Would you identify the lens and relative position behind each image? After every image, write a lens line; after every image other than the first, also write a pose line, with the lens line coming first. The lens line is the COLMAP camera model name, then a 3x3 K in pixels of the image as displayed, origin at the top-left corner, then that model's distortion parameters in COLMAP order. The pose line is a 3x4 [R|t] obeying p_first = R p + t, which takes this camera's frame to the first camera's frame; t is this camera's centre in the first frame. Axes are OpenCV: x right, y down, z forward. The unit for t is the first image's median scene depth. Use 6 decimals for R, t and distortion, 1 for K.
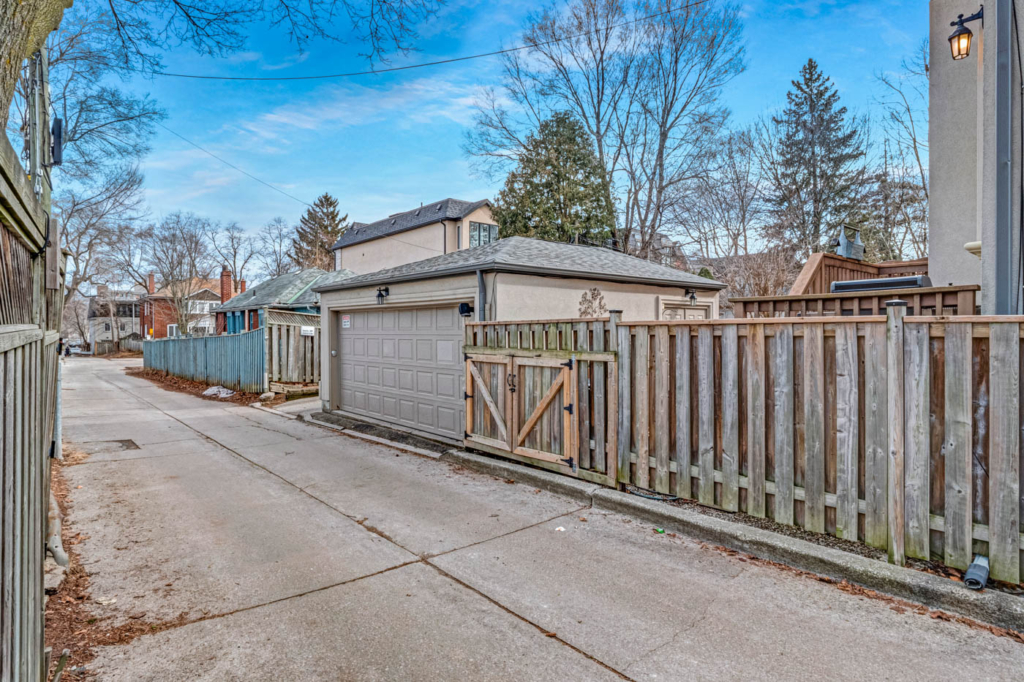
lens RADIAL K [[572.3, 0, 512.0], [0, 572.3, 341.0], [0, 0, 1]] dist [-0.003782, -0.000558]
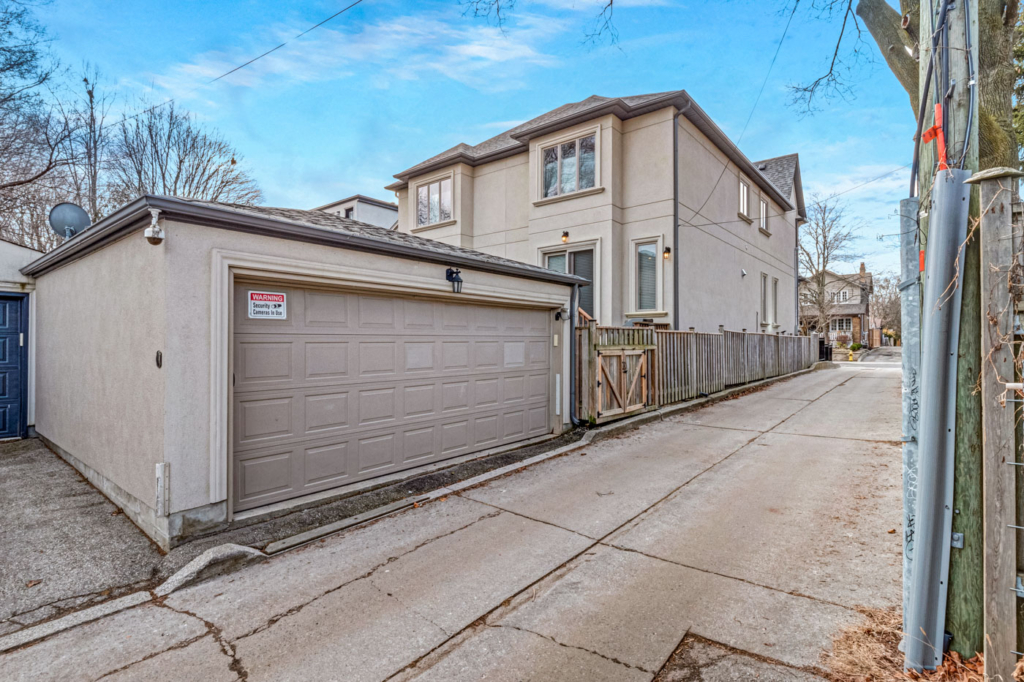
lens RADIAL K [[500.1, 0, 512.0], [0, 500.1, 341.0], [0, 0, 1]] dist [-0.000064, -0.000018]
pose [[-0.202901, 0.005462, 0.979184, -1.154045], [0.021625, 0.999766, -0.001096, -0.002192], [-0.978961, 0.020953, -0.202971, 1.441135]]
